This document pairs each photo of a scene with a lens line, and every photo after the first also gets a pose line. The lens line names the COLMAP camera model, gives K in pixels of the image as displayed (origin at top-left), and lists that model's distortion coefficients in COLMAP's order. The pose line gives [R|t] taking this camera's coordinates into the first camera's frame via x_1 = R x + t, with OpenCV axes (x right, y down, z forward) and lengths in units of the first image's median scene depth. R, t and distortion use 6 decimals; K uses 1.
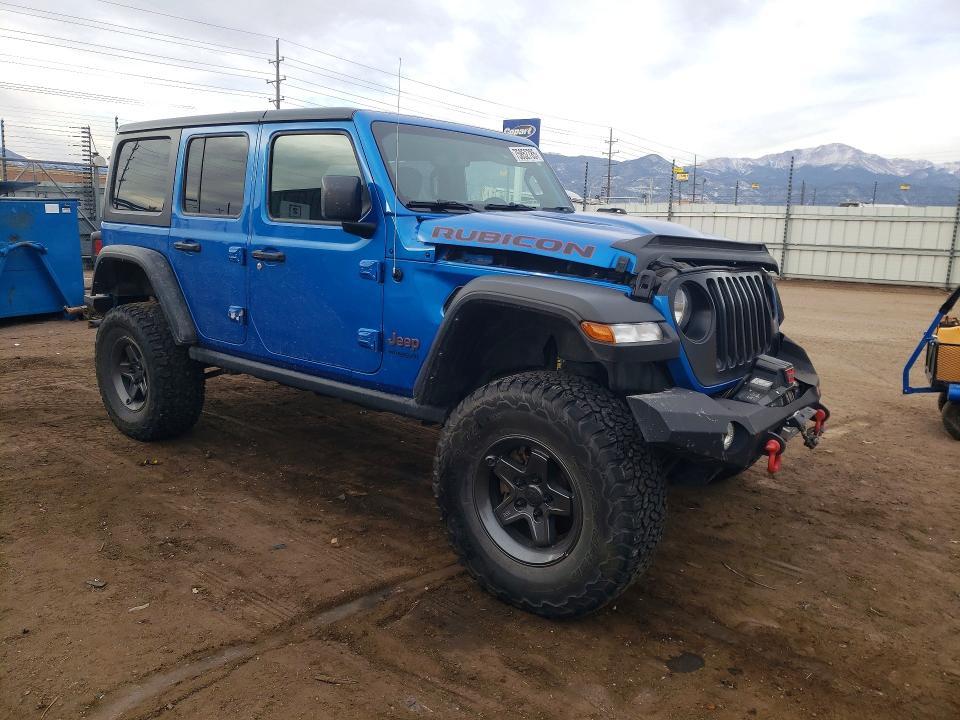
lens RADIAL K [[780.6, 0, 480.0], [0, 780.6, 360.0], [0, 0, 1]] dist [0.054877, -0.000123]
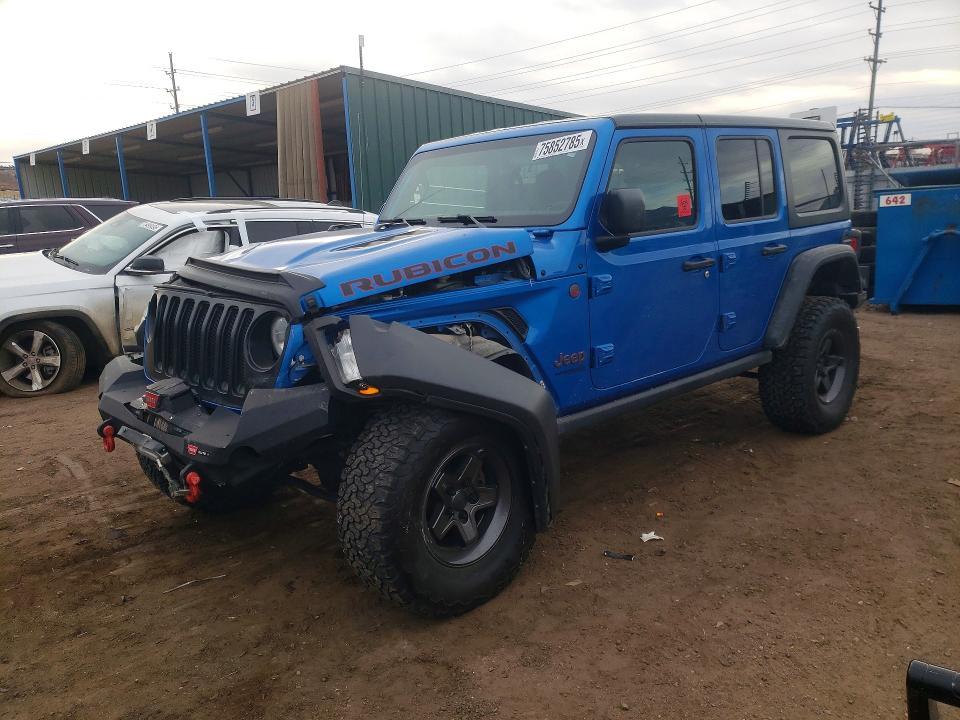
lens RADIAL K [[780.6, 0, 480.0], [0, 780.6, 360.0], [0, 0, 1]] dist [0.054877, -0.000123]
pose [[-0.198304, 0.169937, -0.965296, 1.107677], [-0.127498, 0.972014, 0.197312, -0.245964], [0.971813, 0.162201, -0.171087, 1.352939]]
